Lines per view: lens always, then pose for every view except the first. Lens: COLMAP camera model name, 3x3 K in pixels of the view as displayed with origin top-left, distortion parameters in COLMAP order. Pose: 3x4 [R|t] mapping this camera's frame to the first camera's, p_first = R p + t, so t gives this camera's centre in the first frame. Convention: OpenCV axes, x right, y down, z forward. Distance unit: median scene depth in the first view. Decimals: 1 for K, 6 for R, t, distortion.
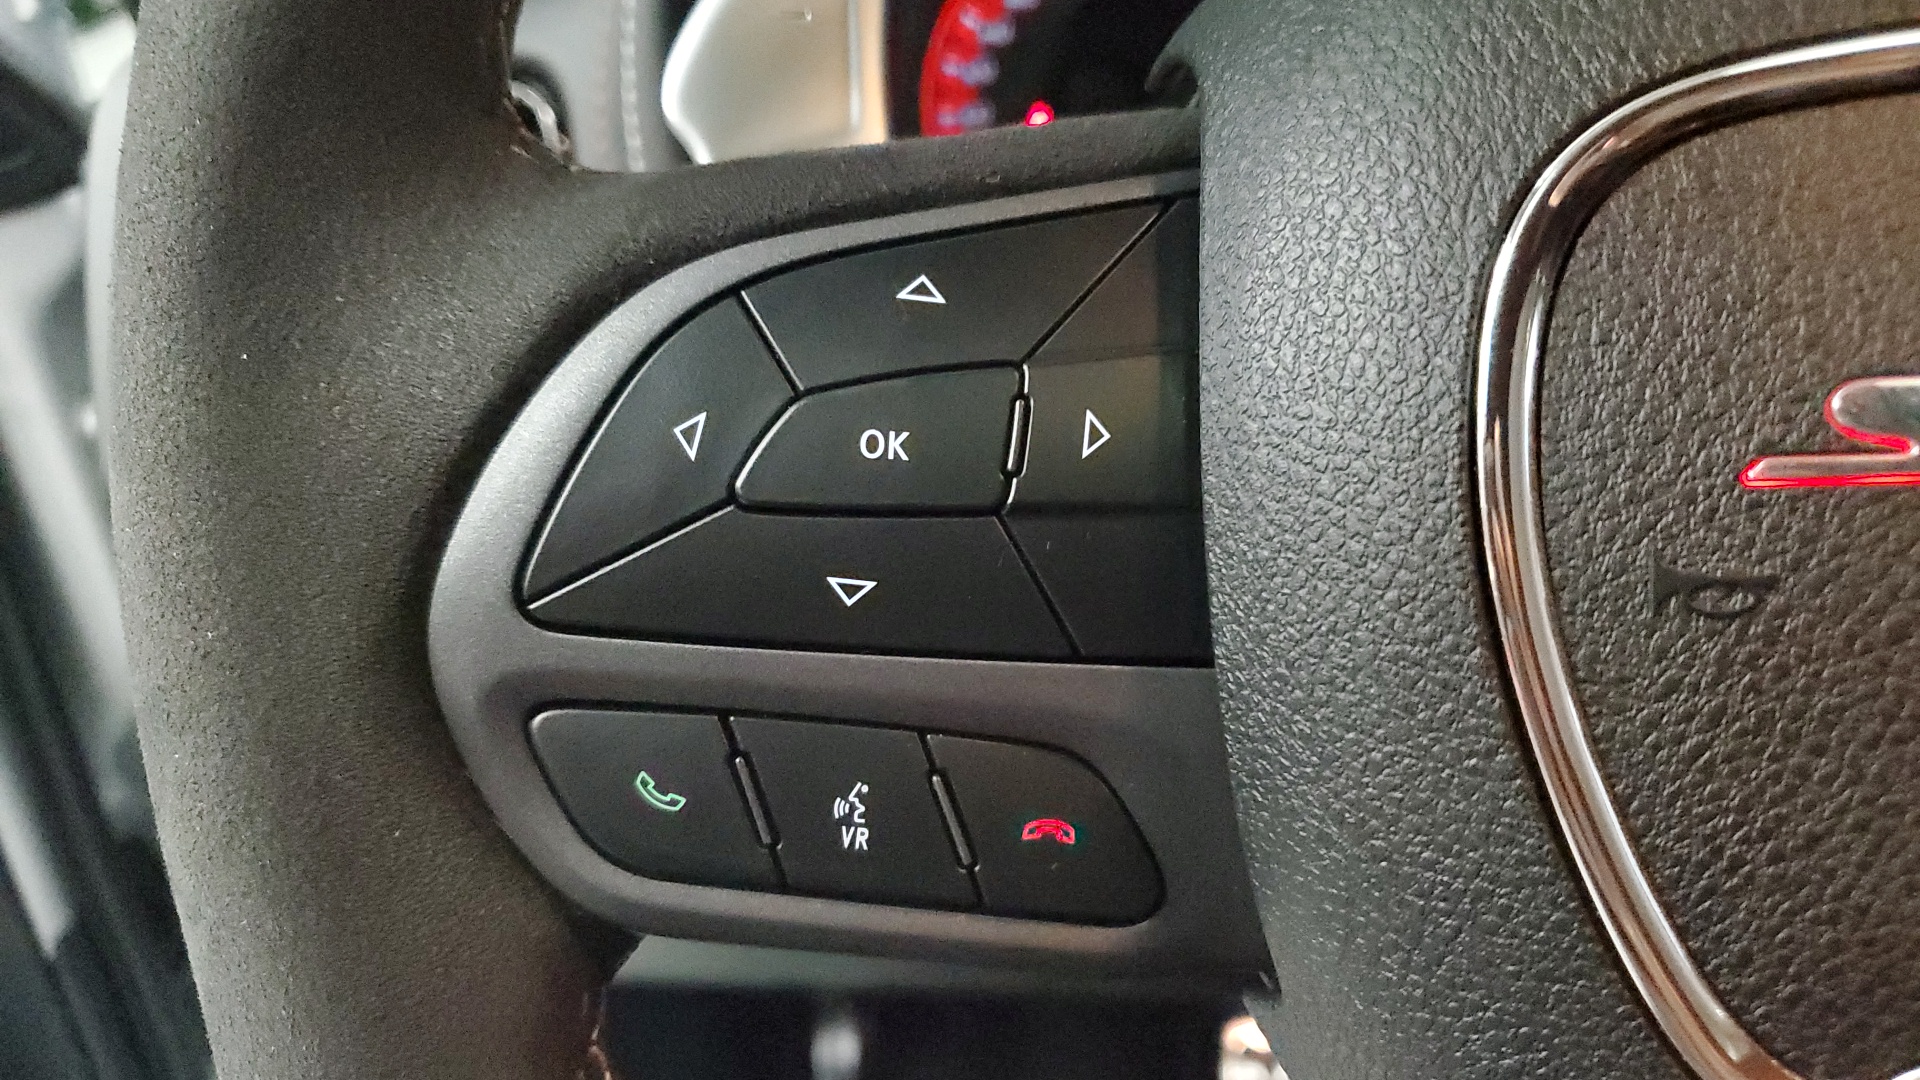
lens RADIAL K [[1536.2, 0, 960.0], [0, 1536.2, 540.0], [0, 0, 1]] dist [0.131412, -0.122768]
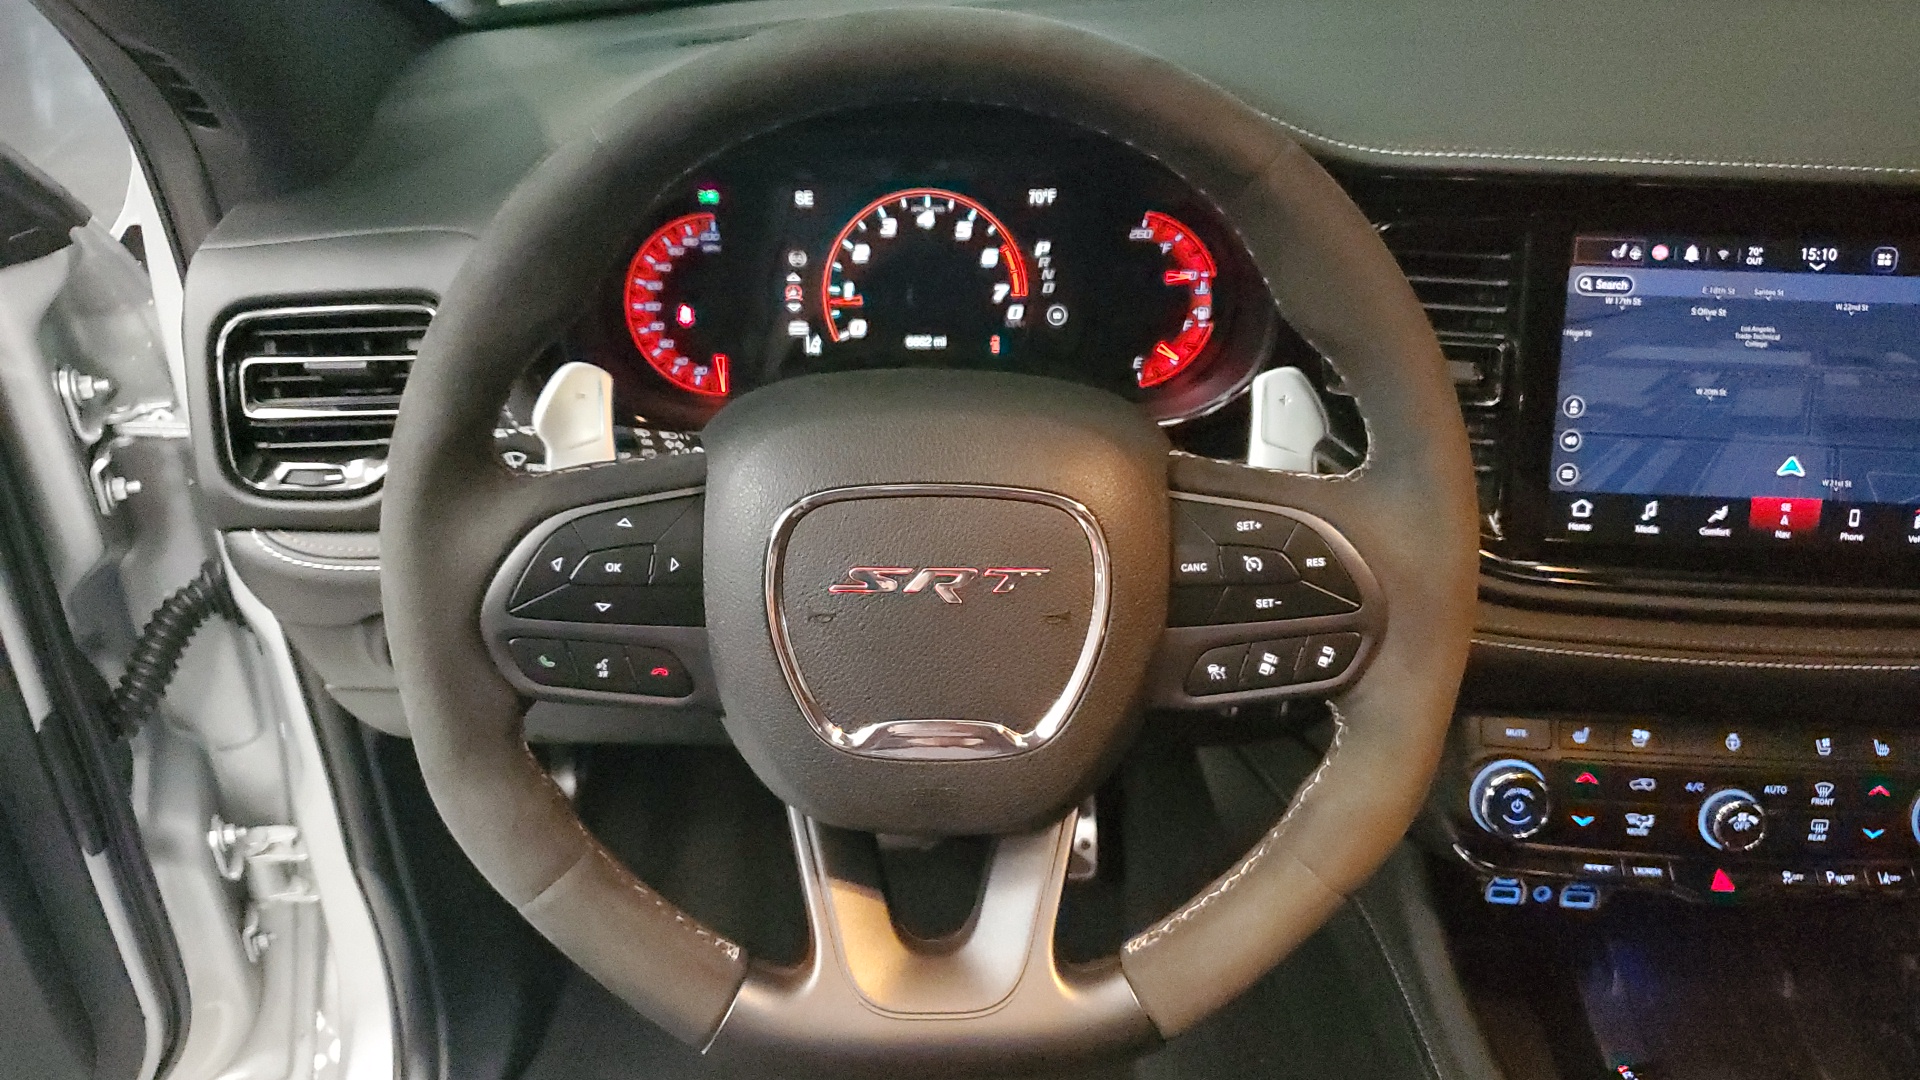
lens RADIAL K [[1536.2, 0, 960.0], [0, 1536.2, 540.0], [0, 0, 1]] dist [0.131412, -0.122768]
pose [[0.981522, 0.012812, 0.190921, 0.054655], [-0.037005, 0.991630, 0.123698, -0.594580], [-0.187739, -0.128478, 0.973780, -2.629813]]
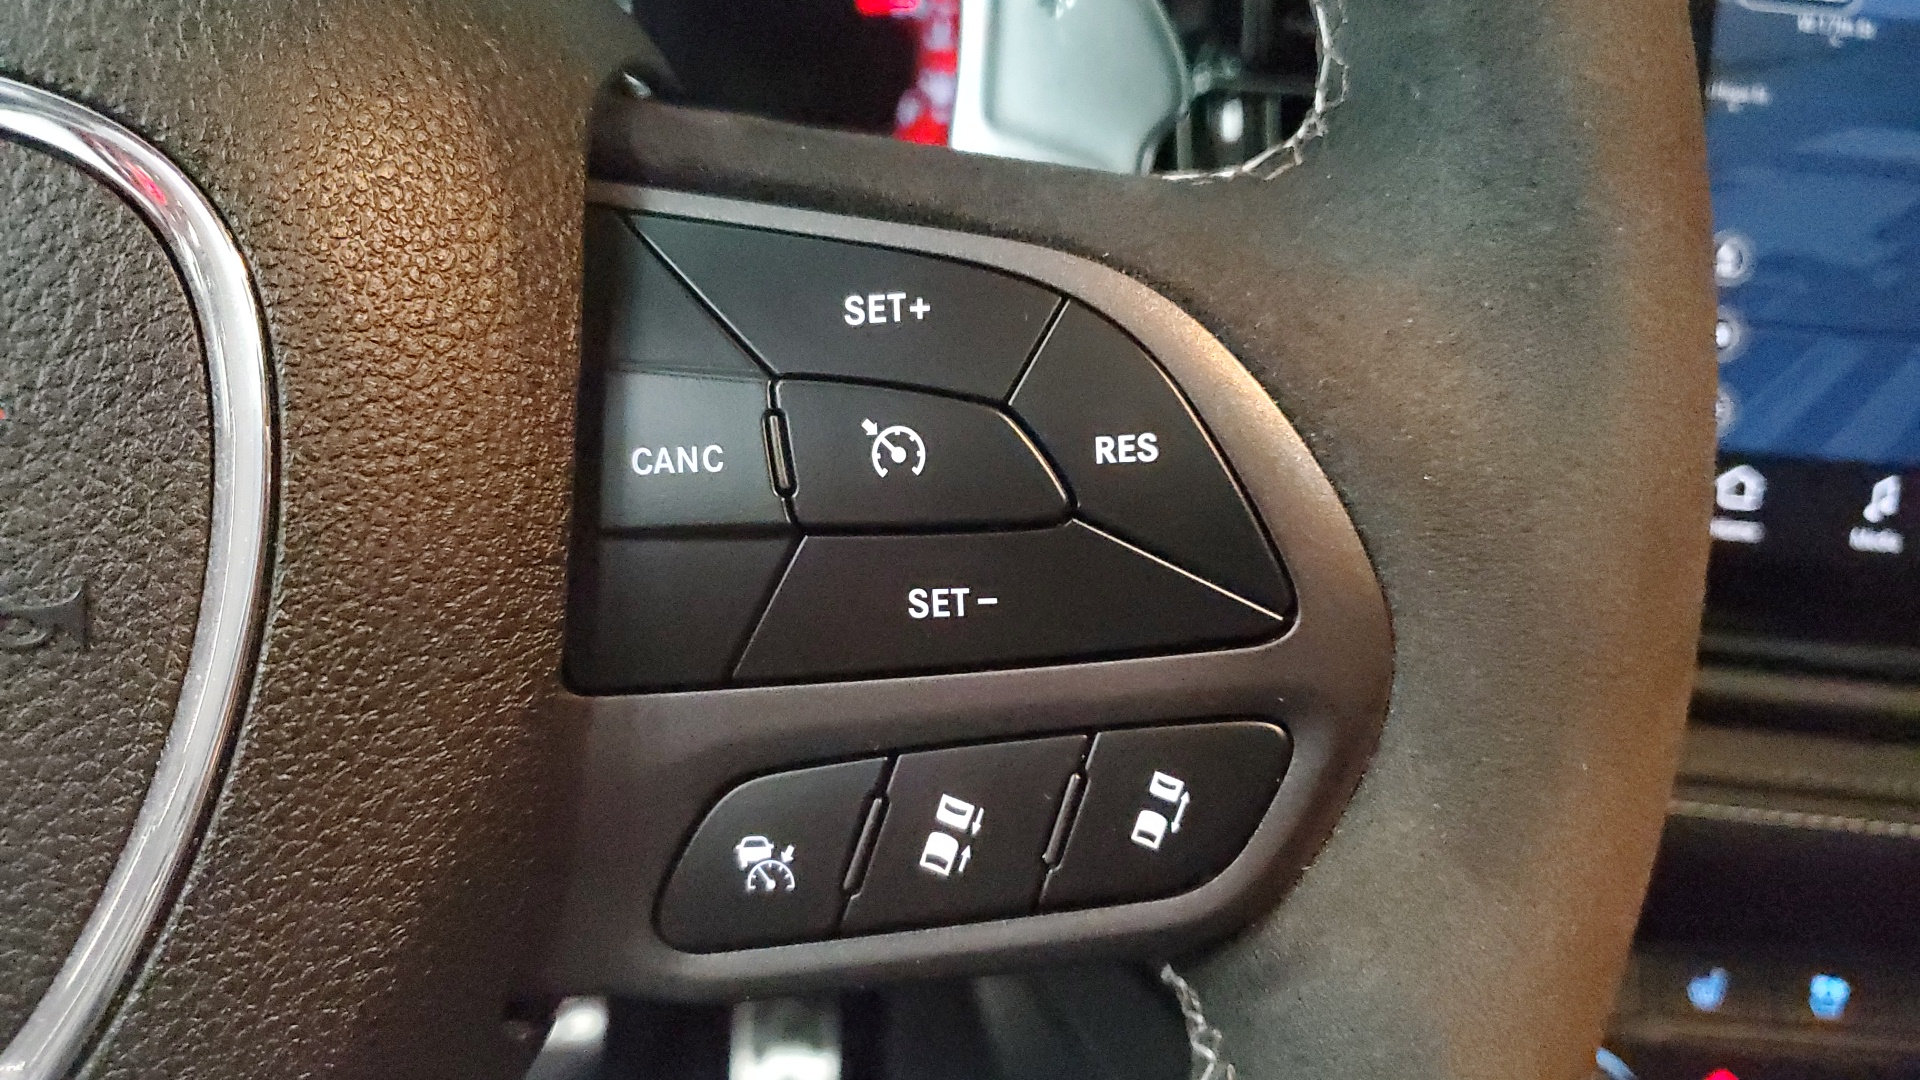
lens RADIAL K [[1536.2, 0, 960.0], [0, 1536.2, 540.0], [0, 0, 1]] dist [0.131412, -0.122768]
pose [[0.962340, 0.064408, 0.264107, 1.180588], [-0.075582, 0.996614, 0.032359, -0.108361], [-0.261129, -0.051102, 0.963950, -0.237670]]
